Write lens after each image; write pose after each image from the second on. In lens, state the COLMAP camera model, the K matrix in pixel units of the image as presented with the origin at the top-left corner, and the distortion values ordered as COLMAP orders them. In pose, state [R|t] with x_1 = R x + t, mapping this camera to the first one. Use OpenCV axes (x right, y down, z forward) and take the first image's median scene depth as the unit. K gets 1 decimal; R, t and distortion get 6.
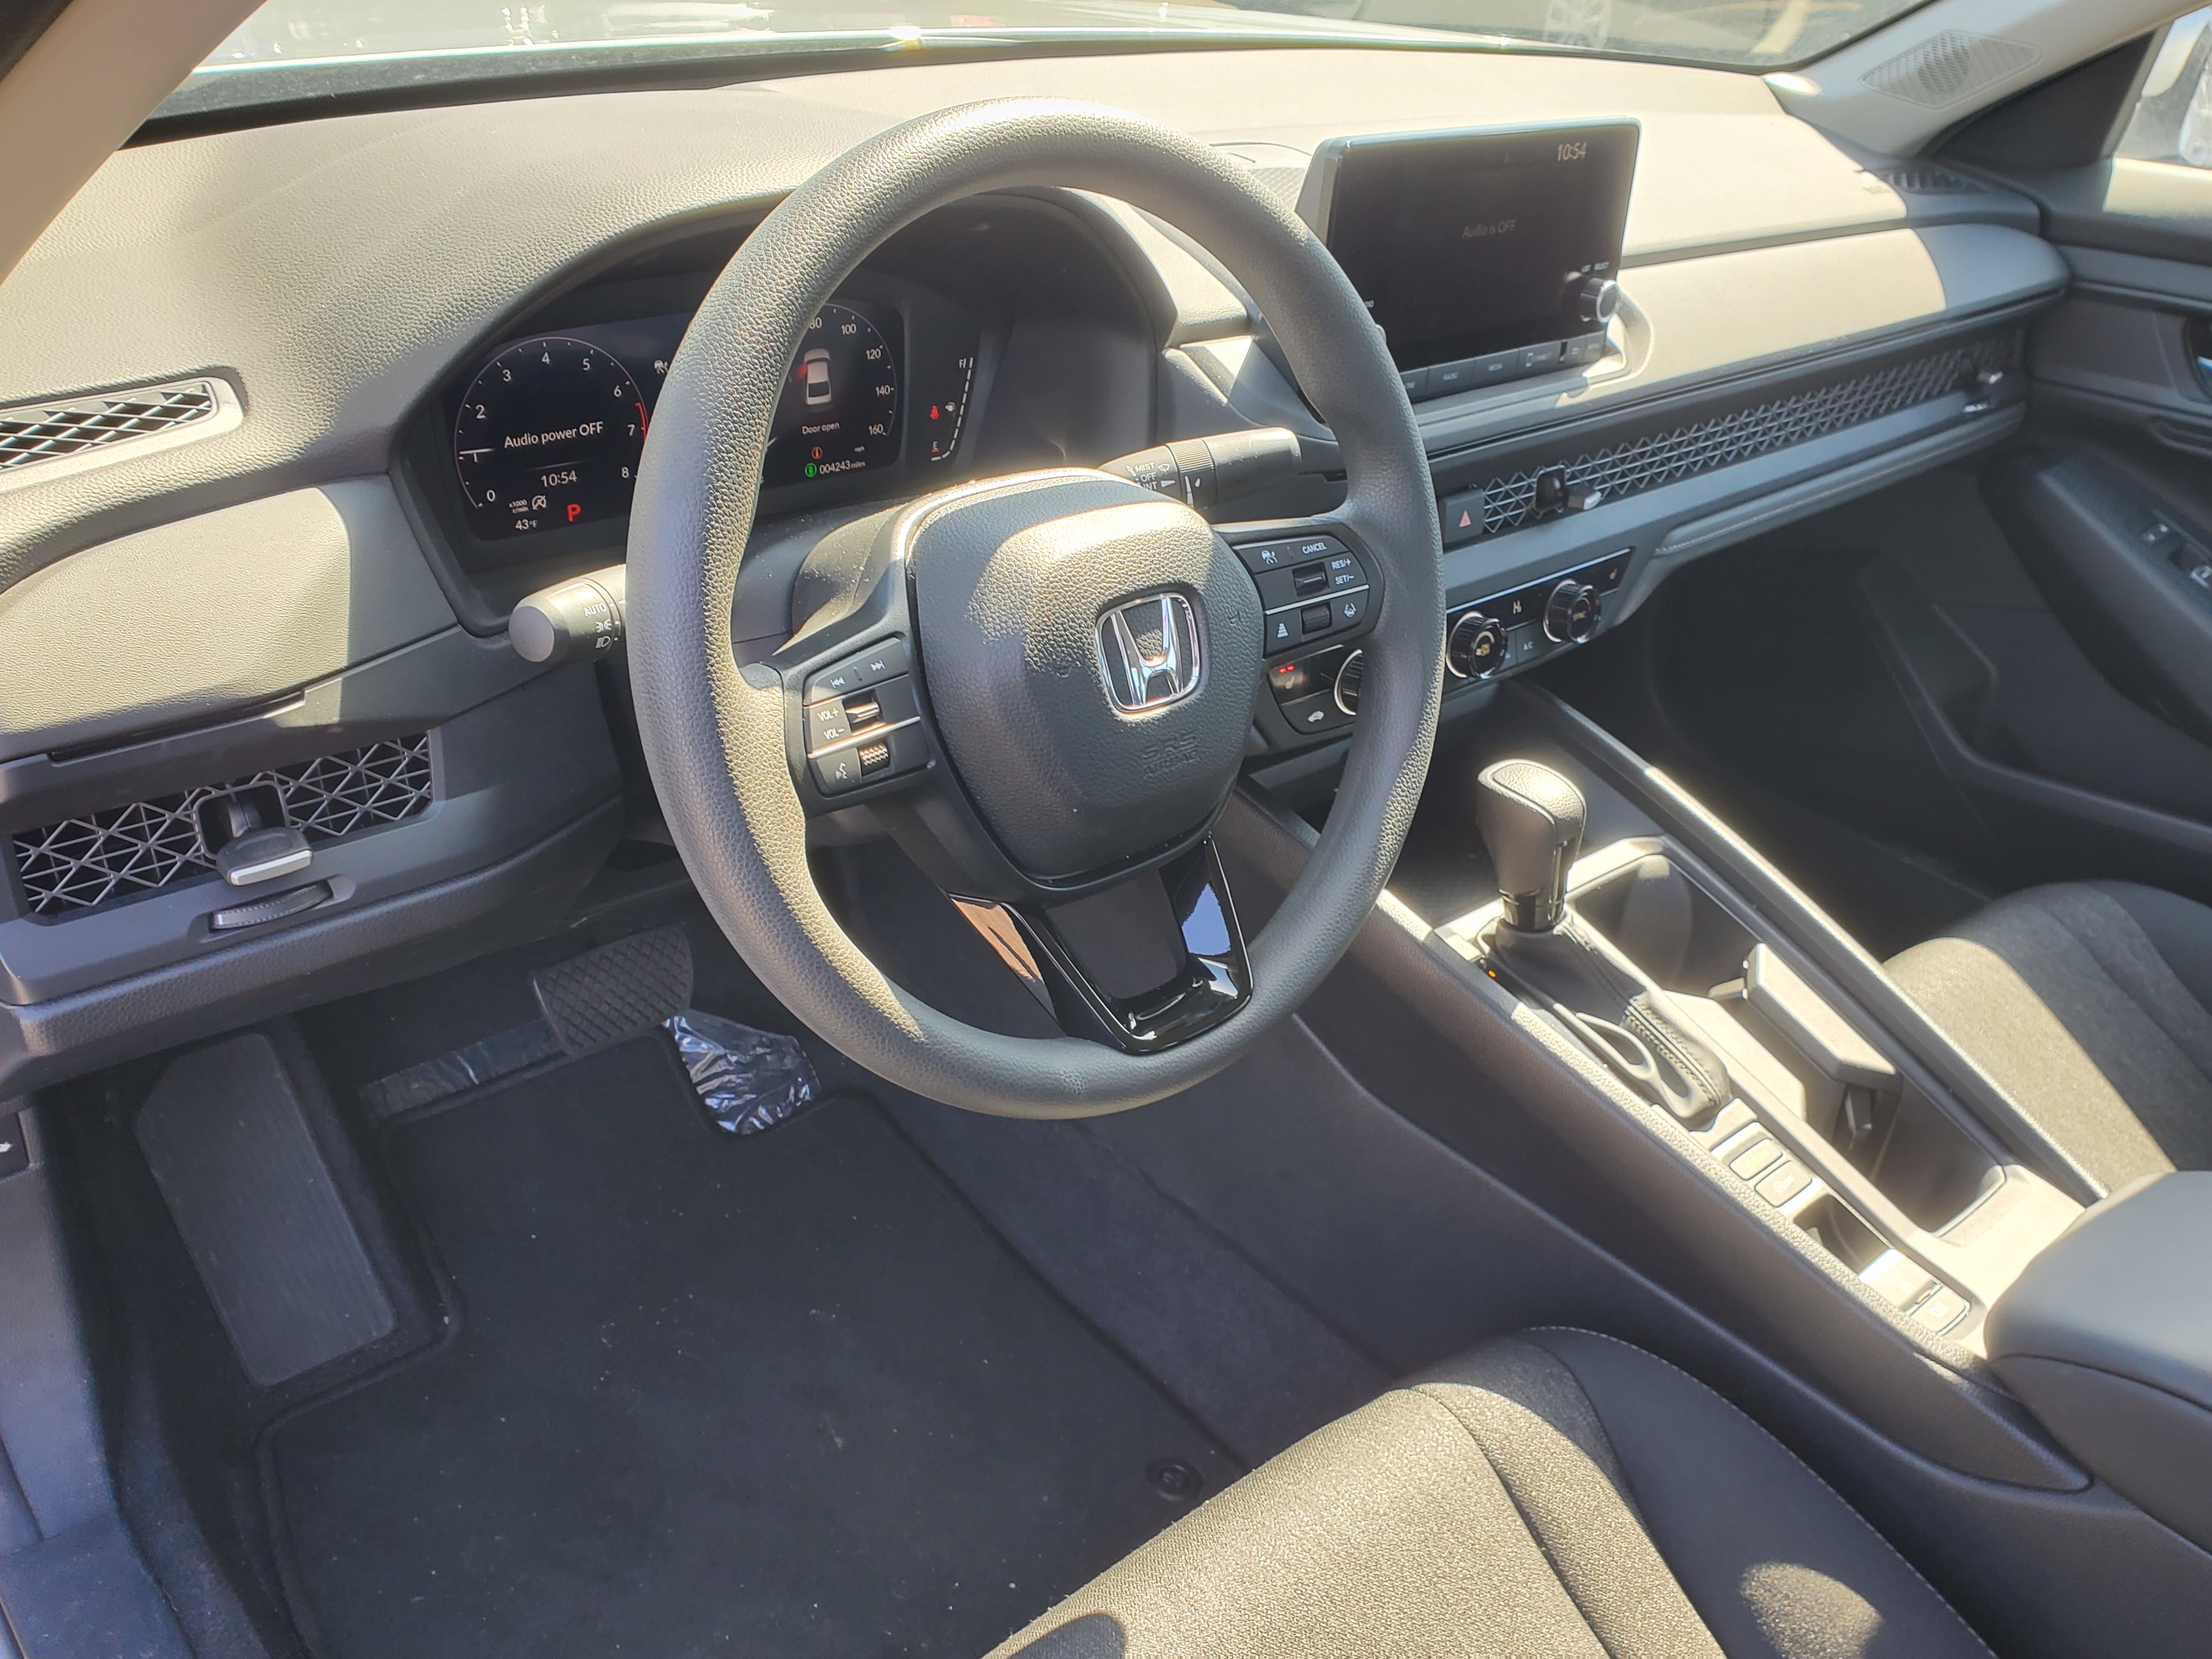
lens RADIAL K [[1885.1, 0, 1109.9], [0, 1885.1, 855.2], [0, 0, 1]] dist [0.090959, -0.202243]
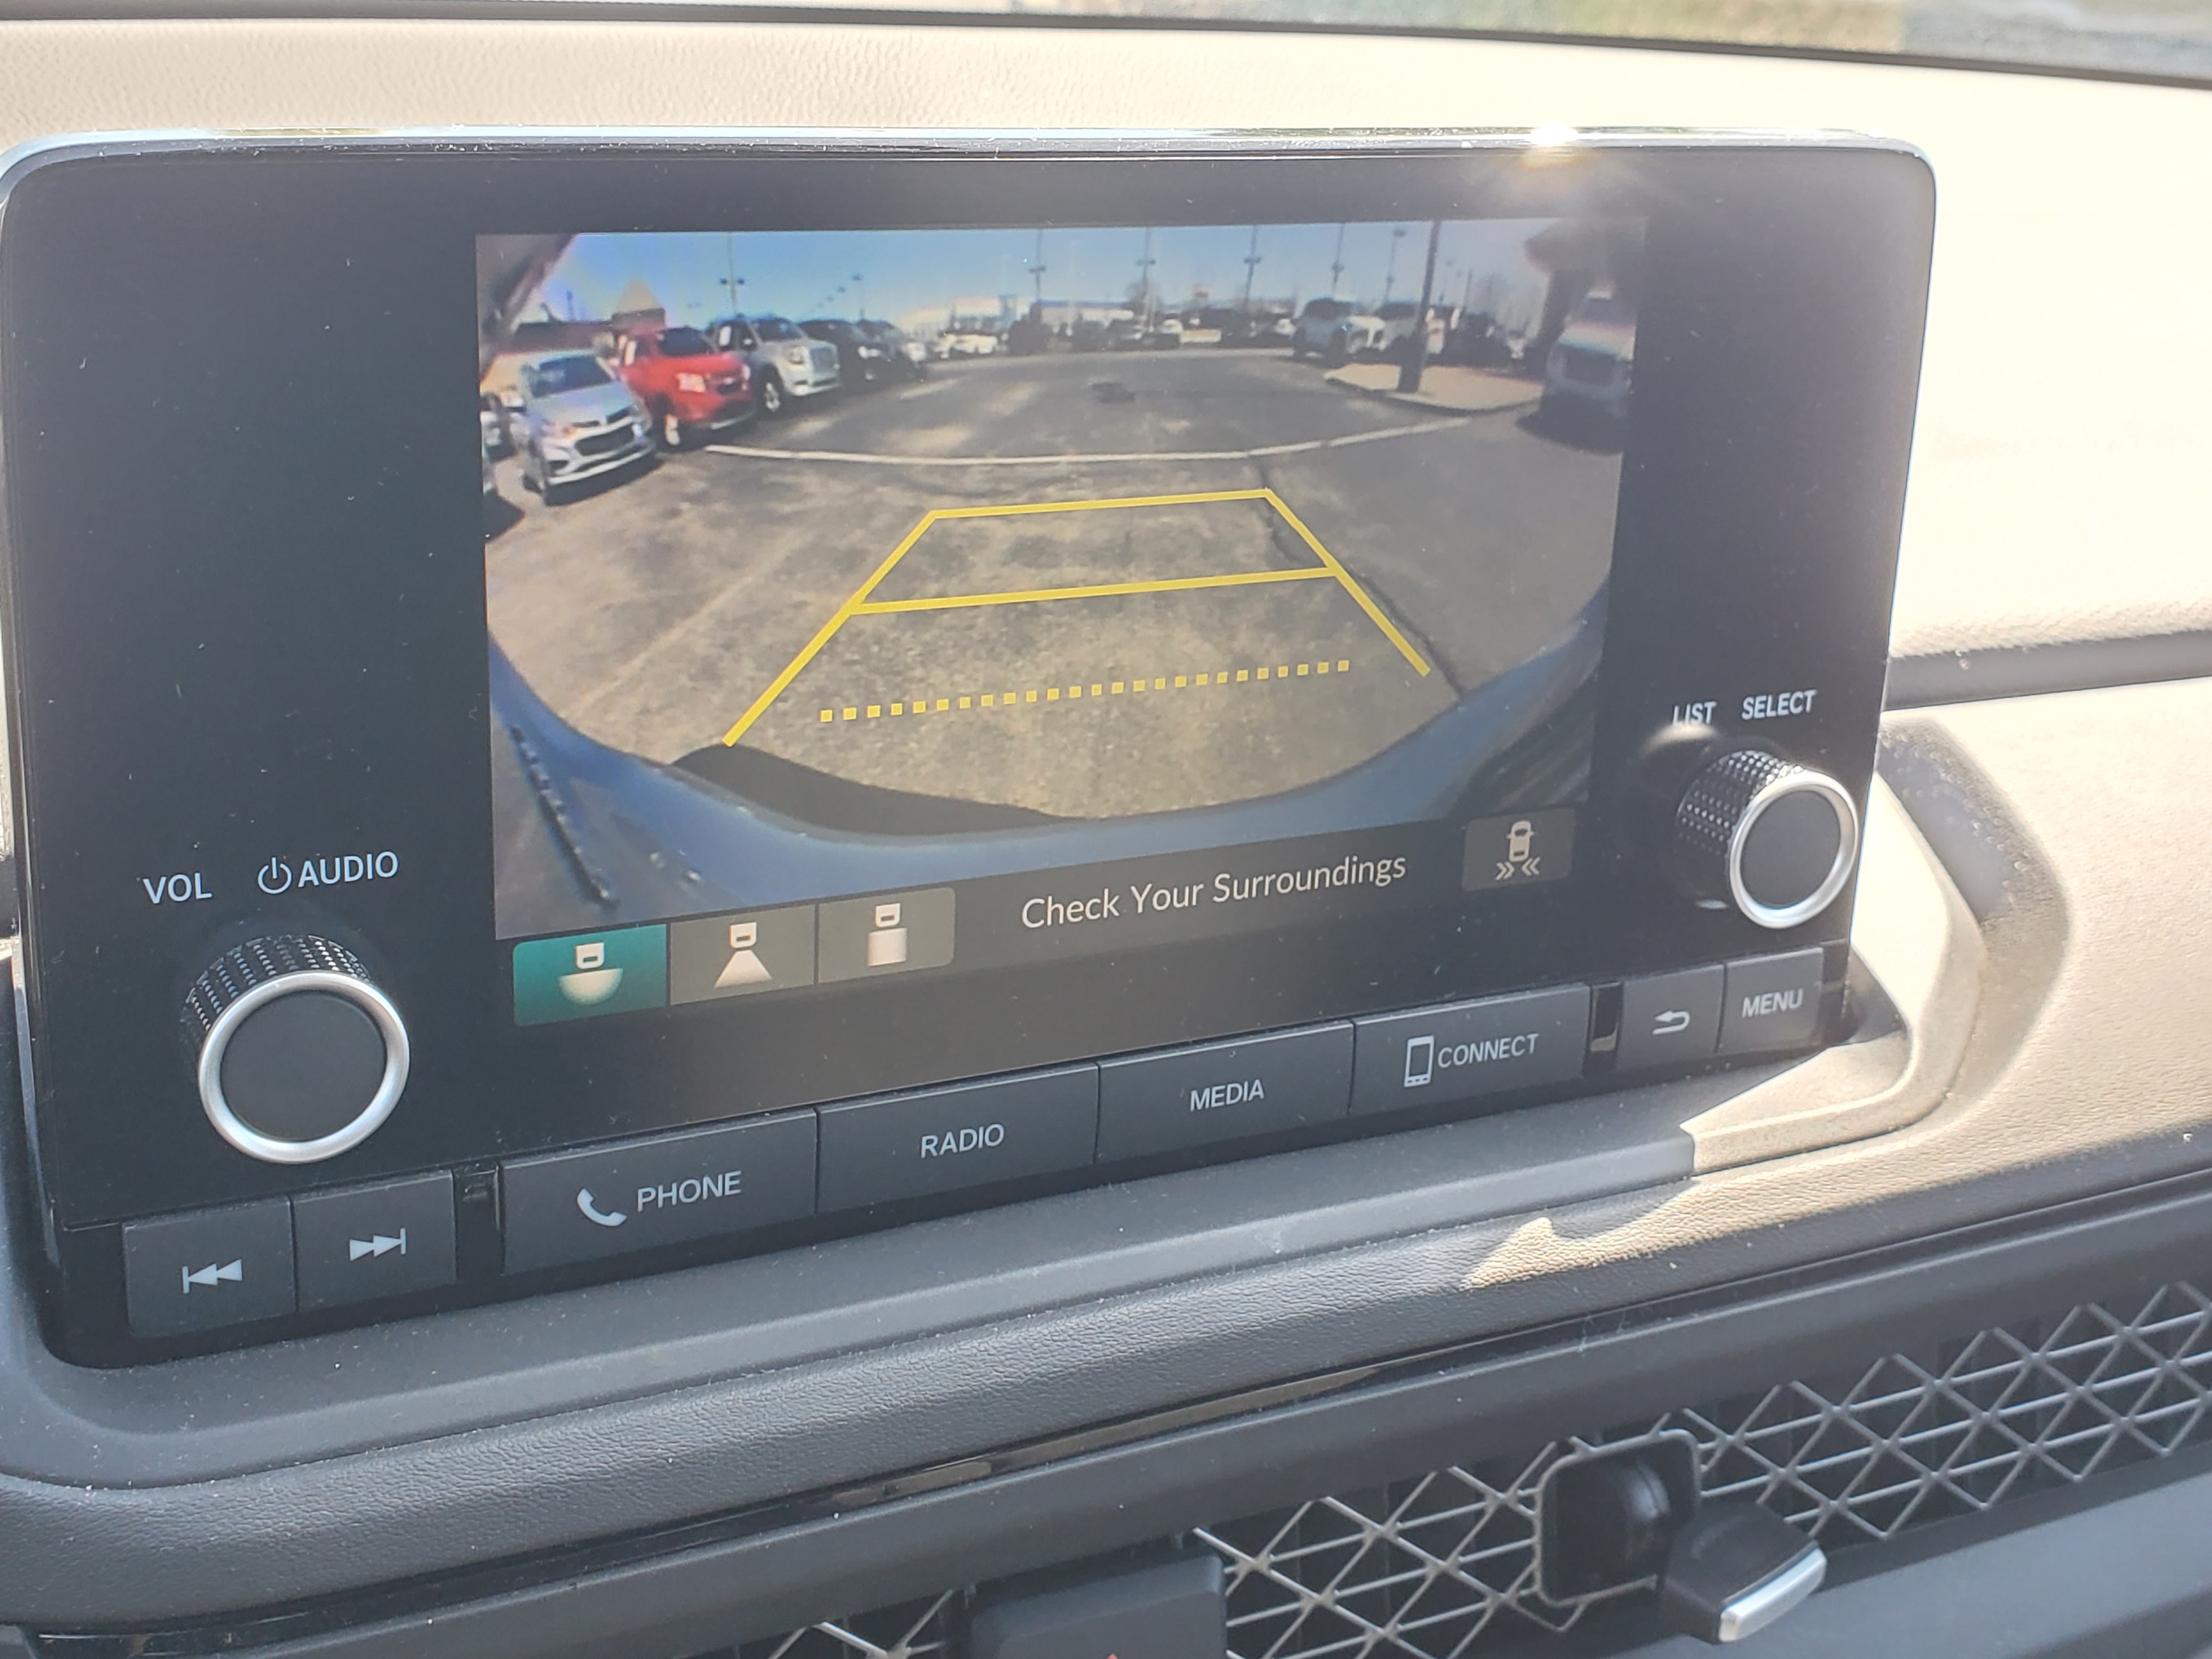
lens RADIAL K [[2852.8, 0, 1104.0], [0, 2852.8, 803.7], [0, 0, 1]] dist [0.325578, -1.408621]
pose [[0.966695, 0.061488, -0.248433, 0.267060], [-0.110505, 0.975842, -0.188468, -0.214325], [0.230843, 0.209645, 0.950137, 0.616596]]
